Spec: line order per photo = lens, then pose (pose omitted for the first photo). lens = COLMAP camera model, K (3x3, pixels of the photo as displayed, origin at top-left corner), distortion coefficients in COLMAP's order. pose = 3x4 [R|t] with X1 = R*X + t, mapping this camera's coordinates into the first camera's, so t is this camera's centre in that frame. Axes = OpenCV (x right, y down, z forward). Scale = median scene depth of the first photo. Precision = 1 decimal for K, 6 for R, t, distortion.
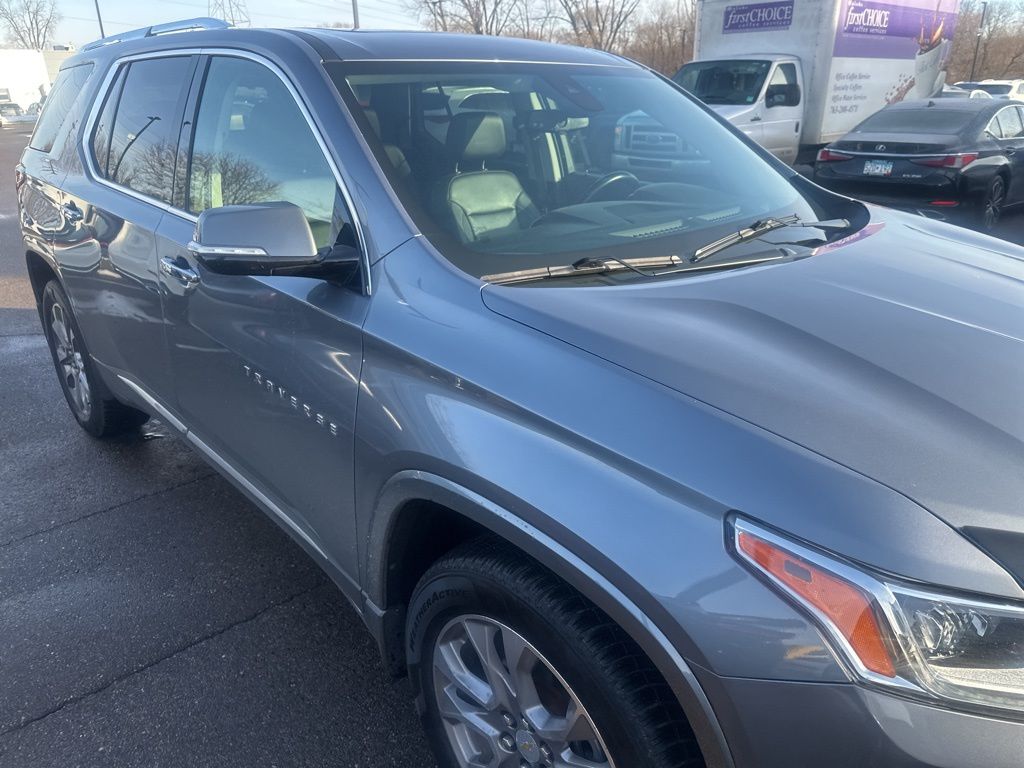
lens RADIAL K [[731.7, 0, 512.0], [0, 731.7, 384.0], [0, 0, 1]] dist [0.012342, -0.011941]
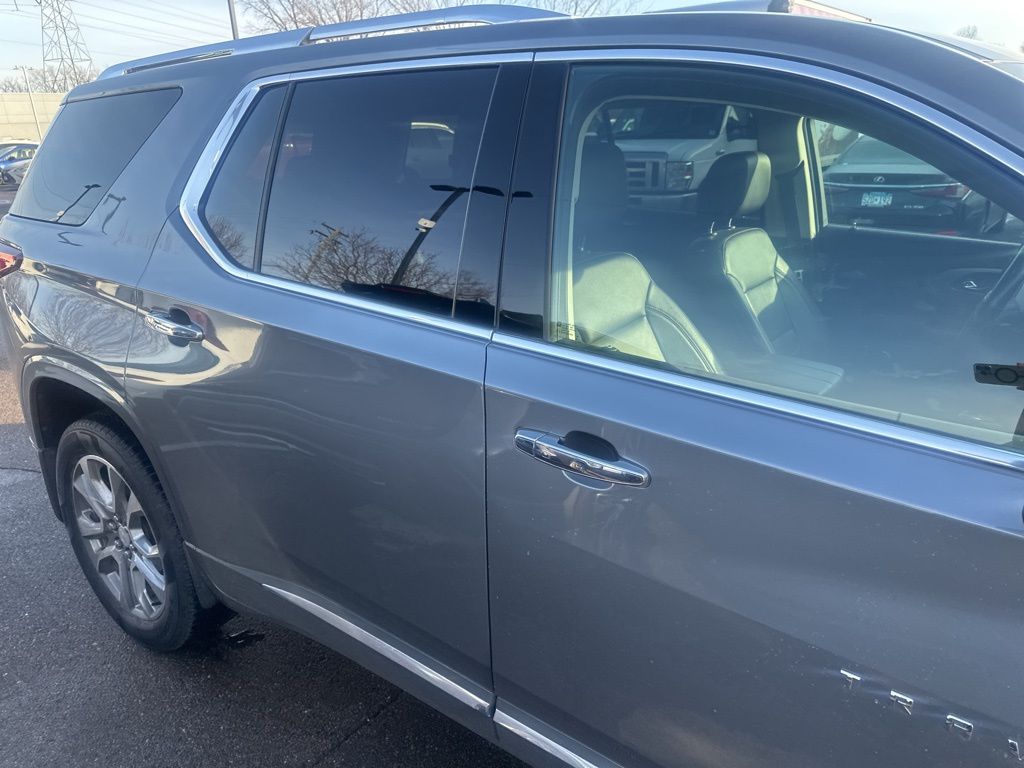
lens RADIAL K [[731.7, 0, 512.0], [0, 731.7, 384.0], [0, 0, 1]] dist [0.012342, -0.011941]
pose [[0.983750, -0.071352, 0.164755, -0.117088], [0.078633, 0.996176, -0.038090, -0.038750], [-0.161407, 0.050426, 0.985599, 0.097665]]
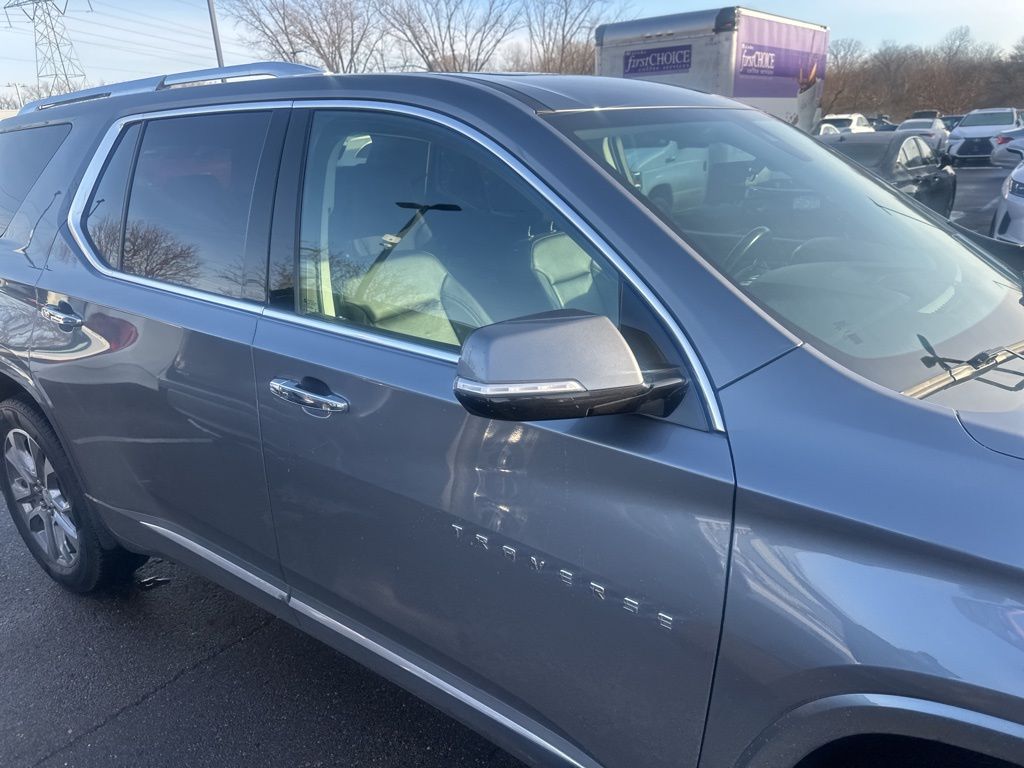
lens RADIAL K [[731.6, 0, 516.1], [0, 731.6, 394.7], [0, 0, 1]] dist [0.006669, -0.004901]
pose [[0.981996, -0.090898, 0.165595, -0.074079], [0.097682, 0.994661, -0.033276, -0.022414], [-0.161687, 0.048853, 0.985632, 0.048249]]
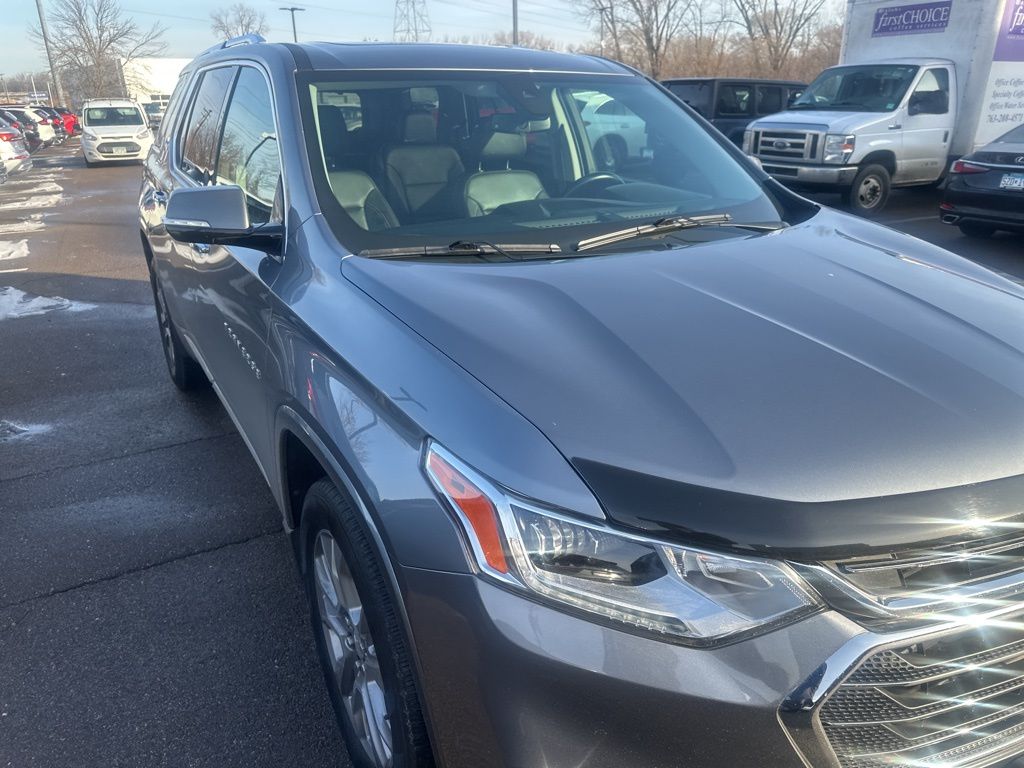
lens RADIAL K [[731.7, 0, 512.0], [0, 731.7, 384.0], [0, 0, 1]] dist [0.012342, -0.011941]
pose [[0.976786, 0.080424, -0.198550, 0.063144], [-0.081768, 0.996650, 0.001433, 0.006720], [0.198000, 0.014835, 0.980090, -0.016971]]
